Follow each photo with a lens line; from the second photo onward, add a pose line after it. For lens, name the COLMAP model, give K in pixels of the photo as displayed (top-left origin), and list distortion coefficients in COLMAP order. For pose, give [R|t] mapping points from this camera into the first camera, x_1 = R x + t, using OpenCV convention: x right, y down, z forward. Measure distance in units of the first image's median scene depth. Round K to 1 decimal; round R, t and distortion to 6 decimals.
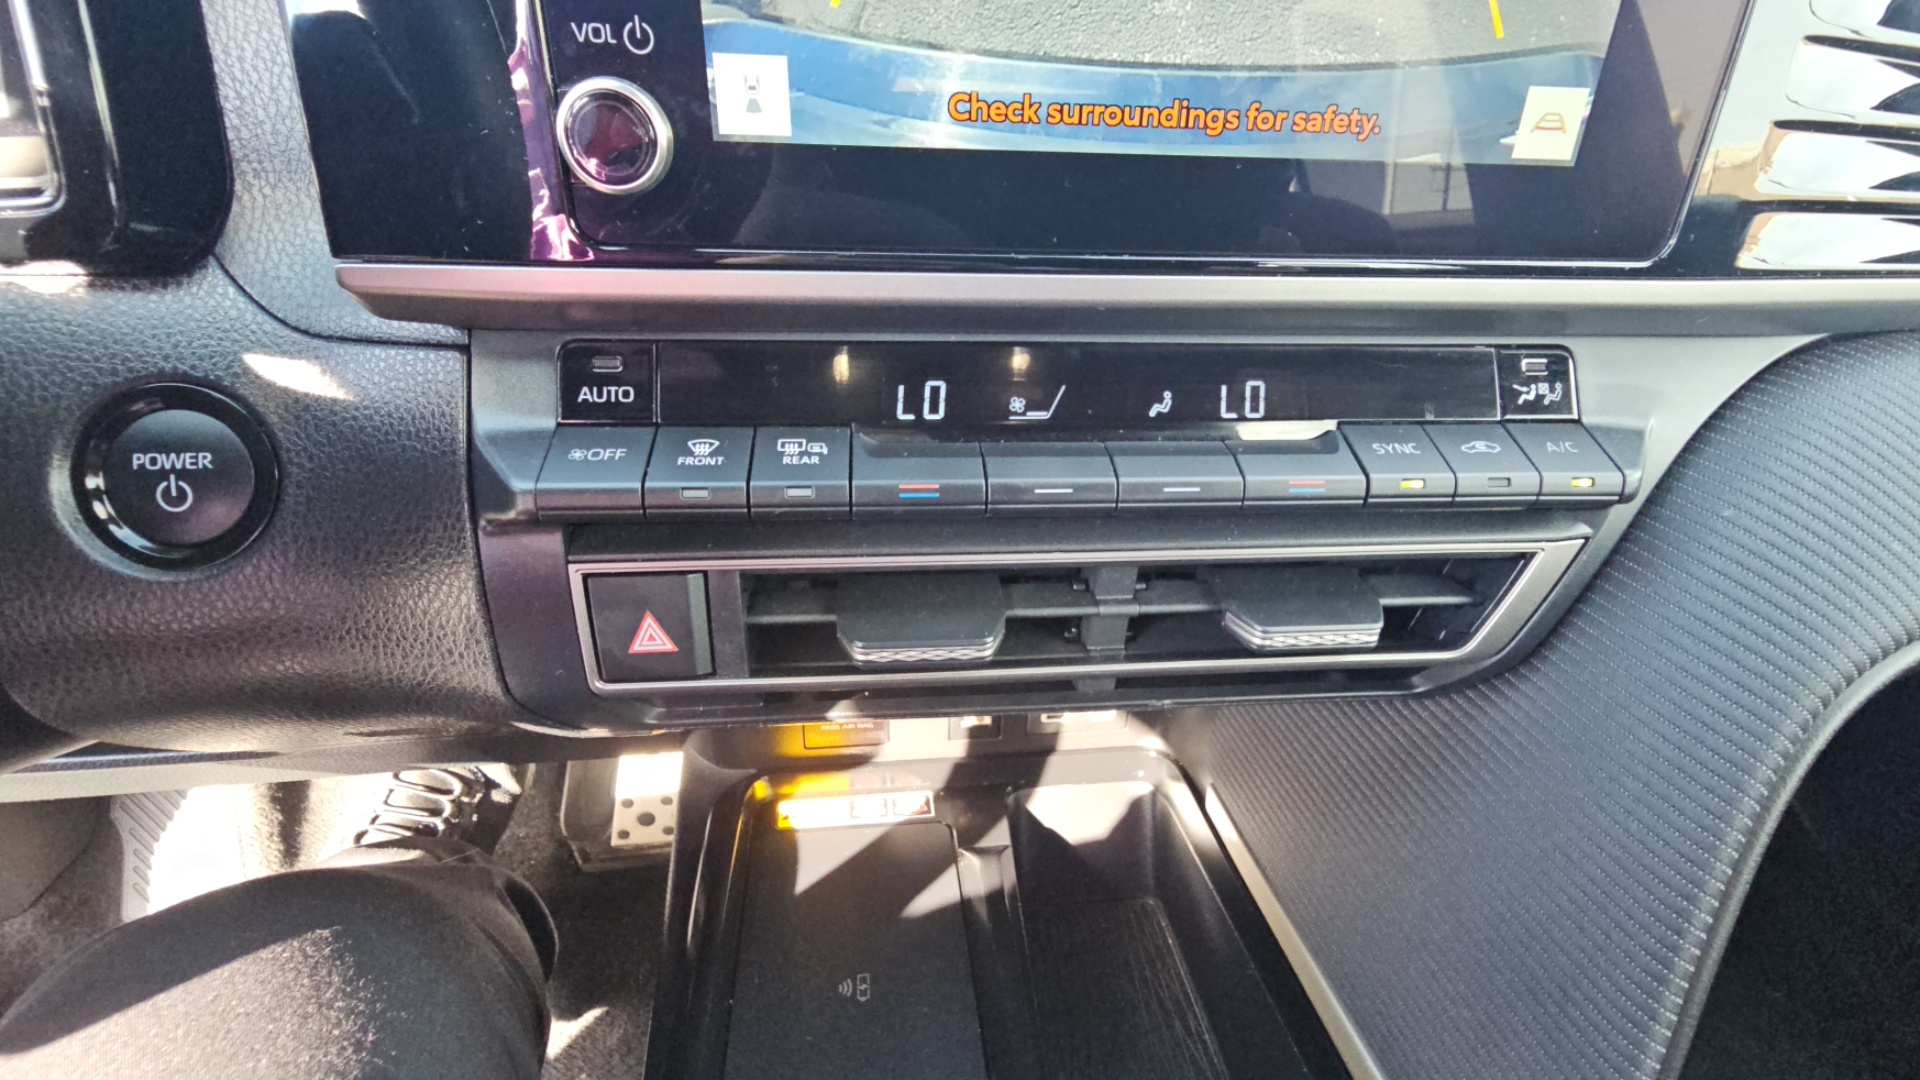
lens RADIAL K [[861.9, 0, 972.8], [0, 861.9, 547.2], [0, 0, 1]] dist [0.009674, -0.007993]
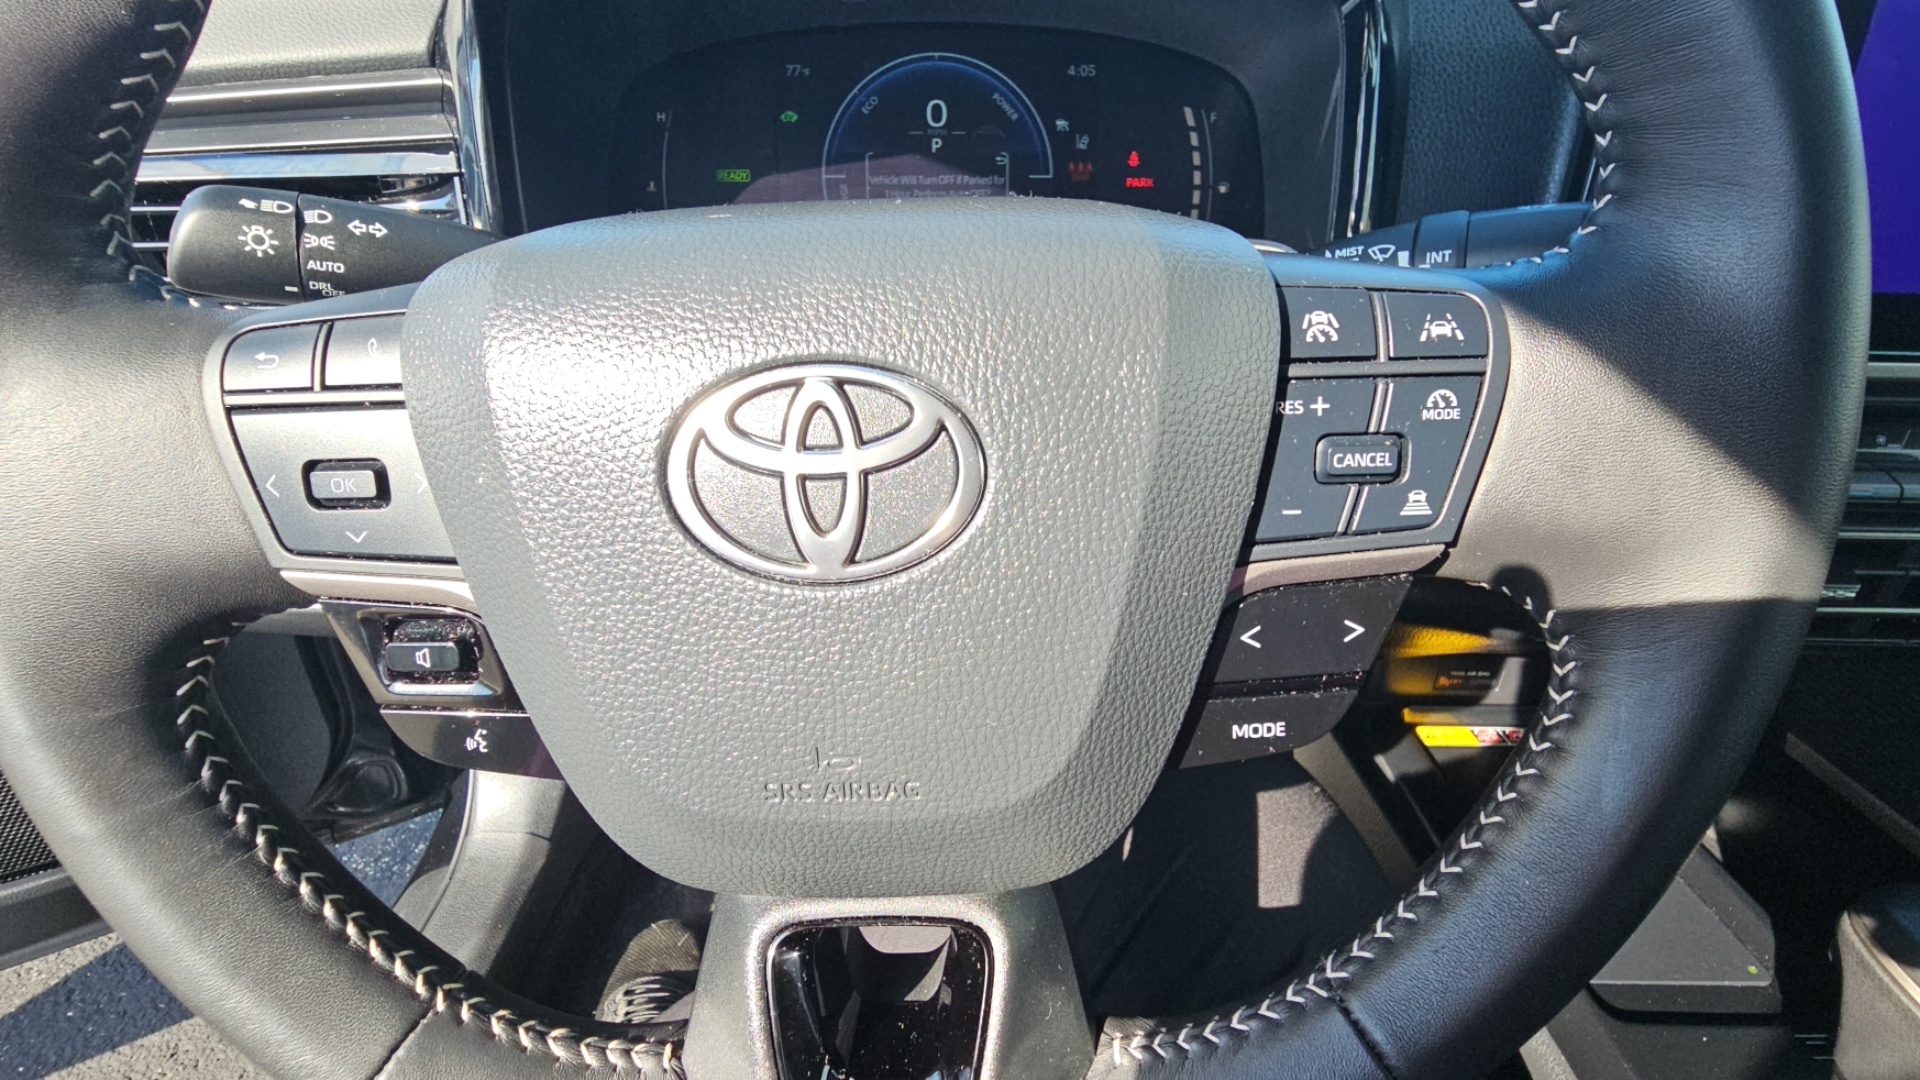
lens RADIAL K [[861.9, 0, 980.9], [0, 861.9, 541.6], [0, 0, 1]] dist [0.009674, -0.007993]
pose [[0.991213, 0.033411, -0.127986, -1.416001], [-0.035659, 0.999247, -0.015313, 0.107173], [0.127378, 0.019742, 0.991658, -0.810247]]
